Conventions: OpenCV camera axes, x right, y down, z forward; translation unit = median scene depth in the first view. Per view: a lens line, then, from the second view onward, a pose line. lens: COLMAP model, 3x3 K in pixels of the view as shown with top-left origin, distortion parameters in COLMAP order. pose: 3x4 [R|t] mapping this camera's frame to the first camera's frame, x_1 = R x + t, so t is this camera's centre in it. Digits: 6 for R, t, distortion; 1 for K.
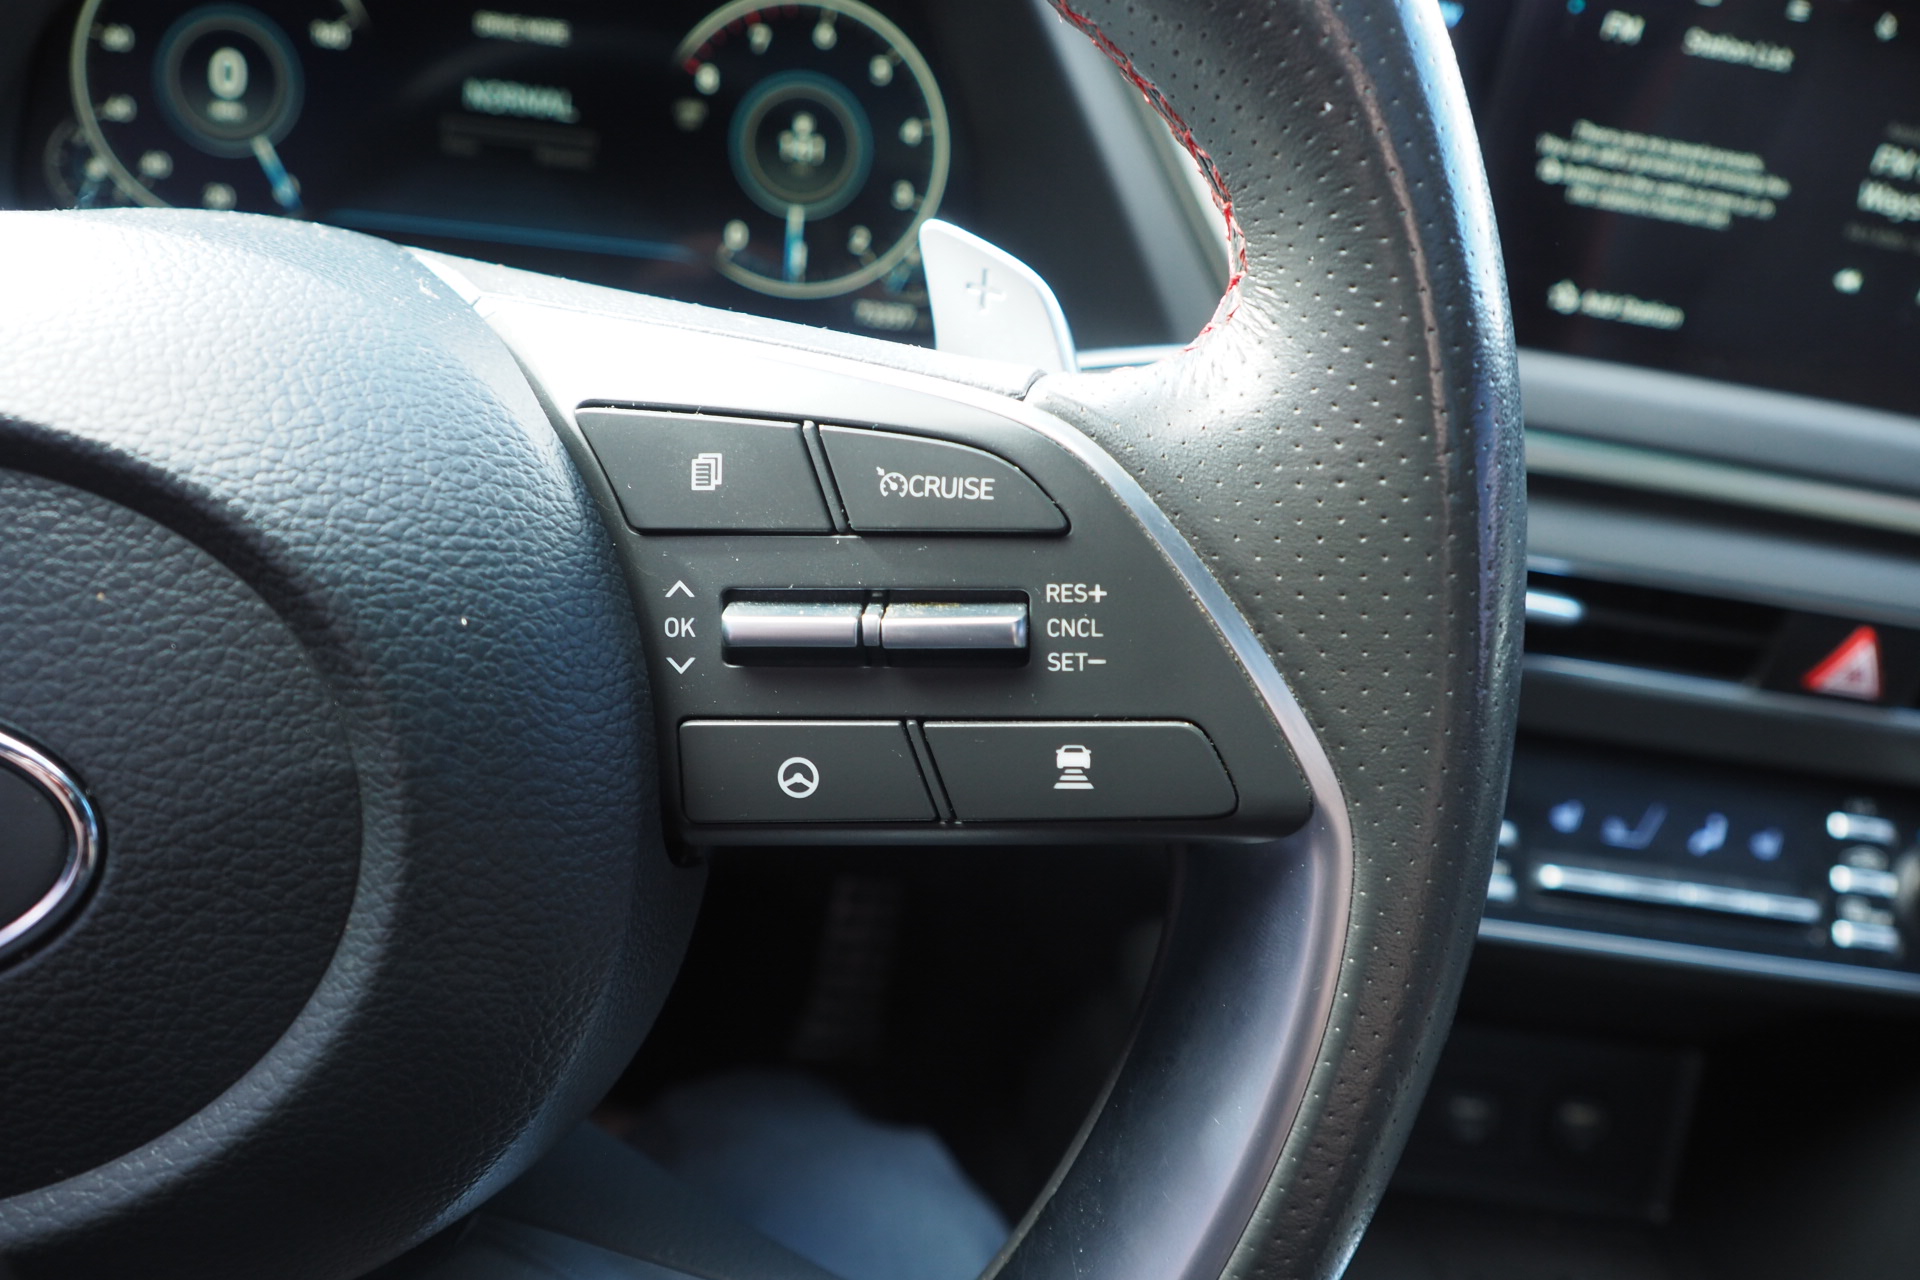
lens RADIAL K [[1330.2, 0, 960.0], [0, 1330.2, 640.0], [0, 0, 1]] dist [-0.054997, -0.002276]
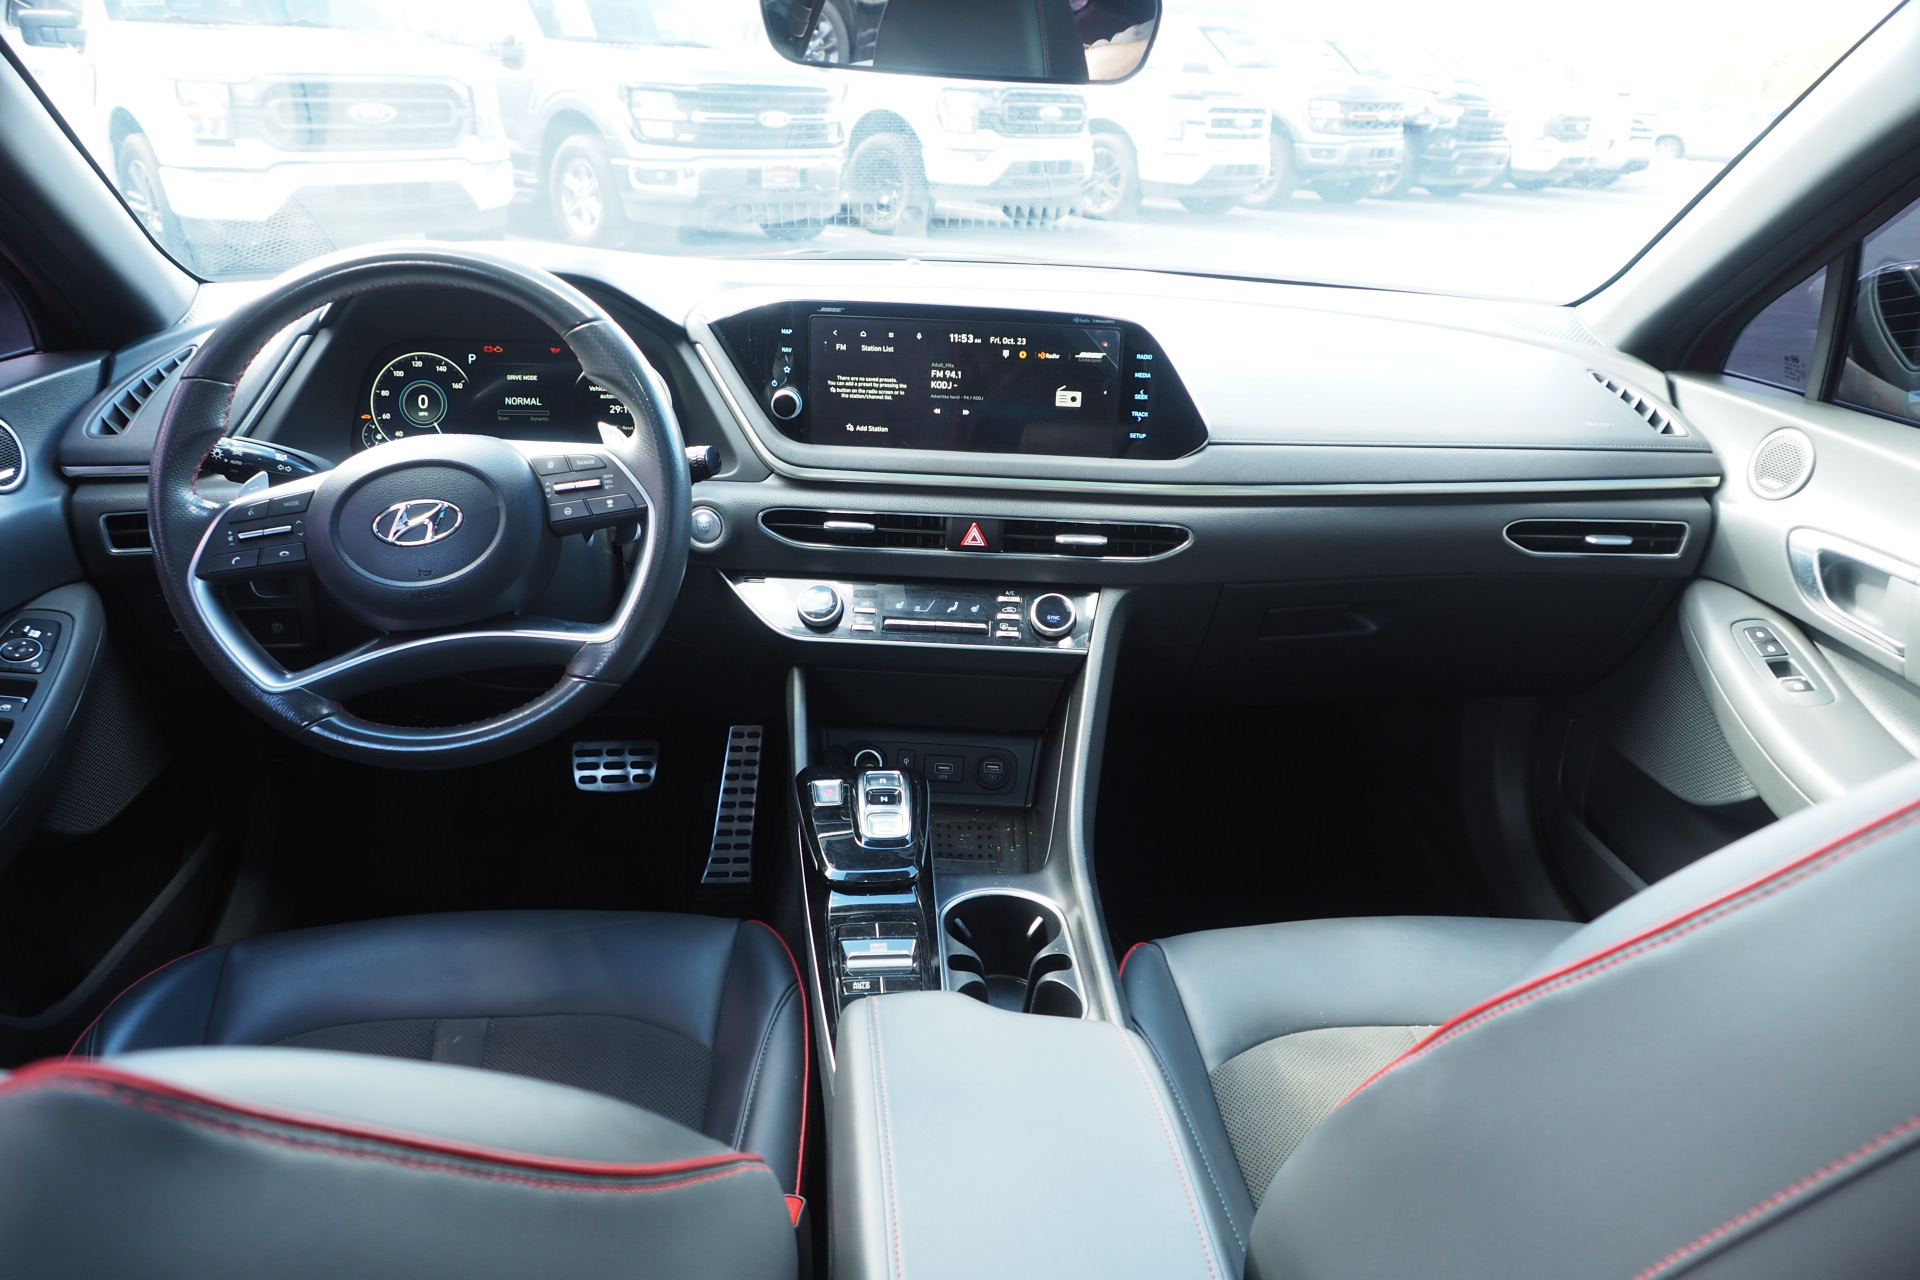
lens RADIAL K [[1340.7, 0, 954.9], [0, 1340.7, 639.9], [0, 0, 1]] dist [-0.027708, -0.003282]
pose [[0.994729, -0.099254, -0.025728, 0.669529], [0.093858, 0.982442, -0.161241, 0.705061], [0.041280, 0.157977, 0.986580, -1.878568]]
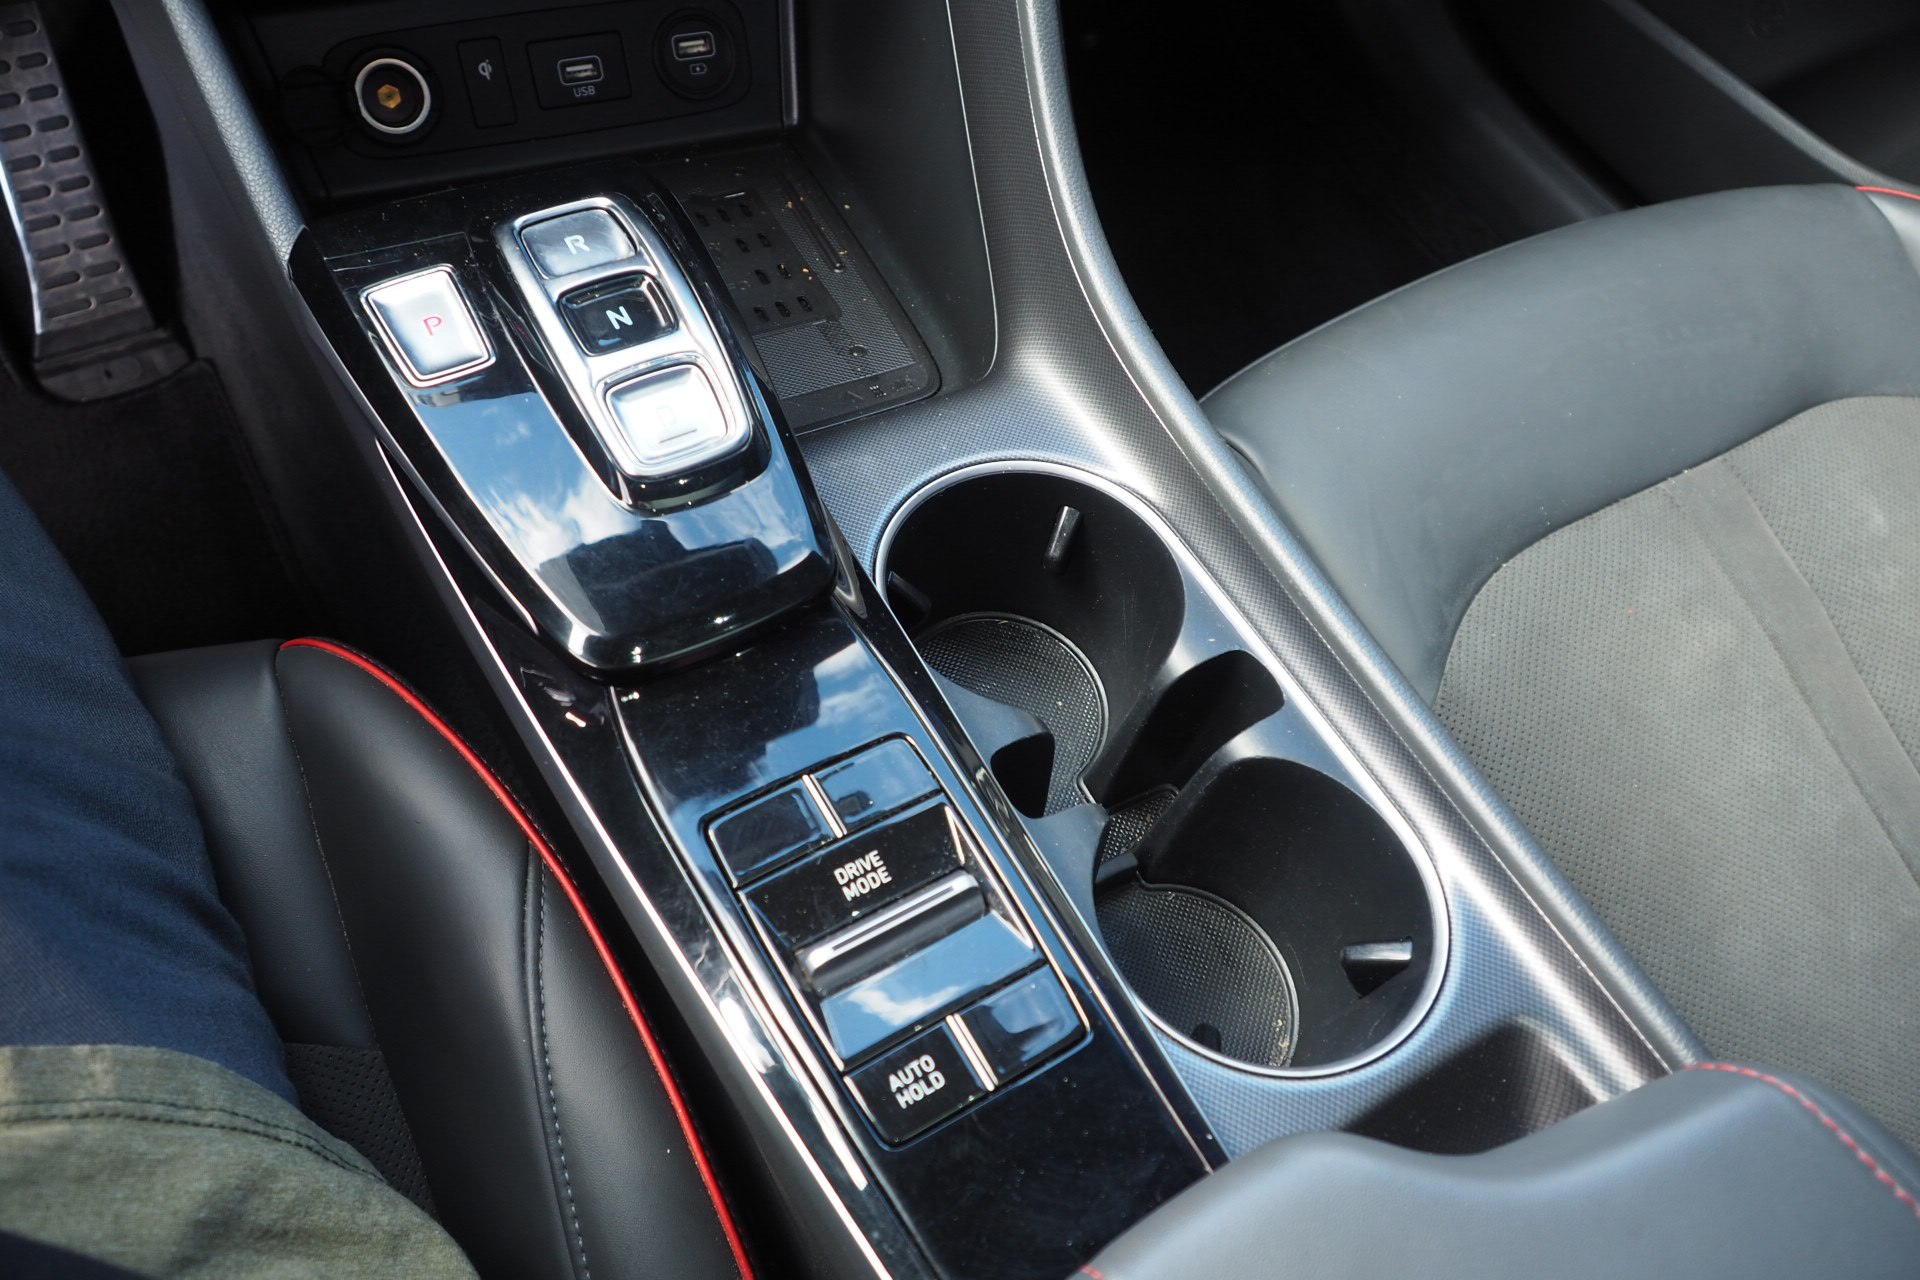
lens RADIAL K [[1340.7, 0, 954.9], [0, 1340.7, 639.9], [0, 0, 1]] dist [-0.027708, -0.003282]
pose [[0.900998, -0.375045, 0.218046, 0.360372], [0.217091, 0.824939, 0.521869, 0.341044], [-0.375599, -0.422867, 0.824687, -0.129101]]
